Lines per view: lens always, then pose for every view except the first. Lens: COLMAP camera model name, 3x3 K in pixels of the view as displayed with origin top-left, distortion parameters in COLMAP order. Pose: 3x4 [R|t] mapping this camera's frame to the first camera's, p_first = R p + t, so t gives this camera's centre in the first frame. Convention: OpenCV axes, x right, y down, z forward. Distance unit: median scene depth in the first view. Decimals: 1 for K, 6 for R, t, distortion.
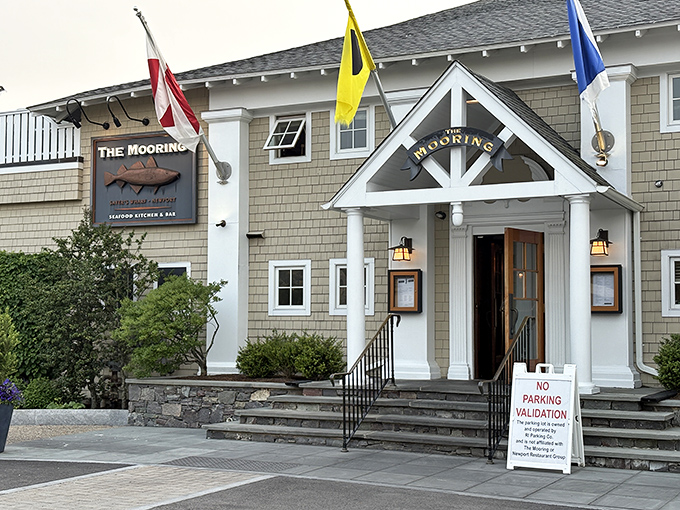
lens RADIAL K [[1059.4, 0, 340.0], [0, 1059.4, 255.0], [0, 0, 1]] dist [0.459793, -0.044526]
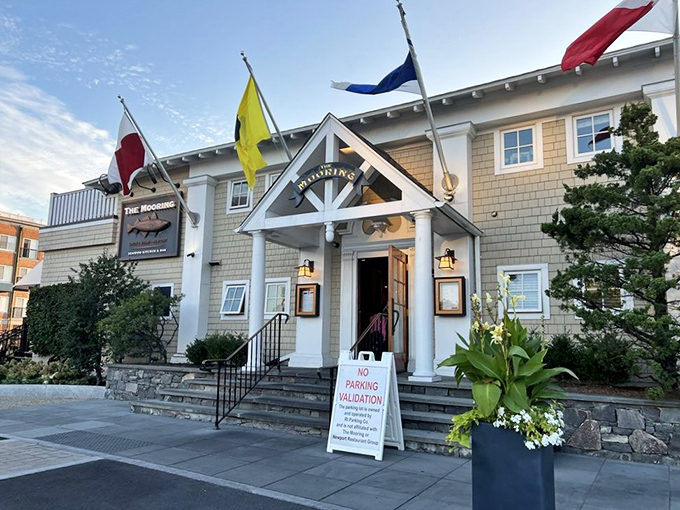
lens RADIAL K [[499.7, 0, 325.0], [0, 499.7, 268.3], [0, 0, 1]] dist [0.171345, 0.000314]
pose [[0.994025, 0.006593, -0.108954, 0.160430], [-0.016564, 0.995725, -0.090871, 0.053805], [0.107889, 0.092133, 0.989885, 0.404989]]
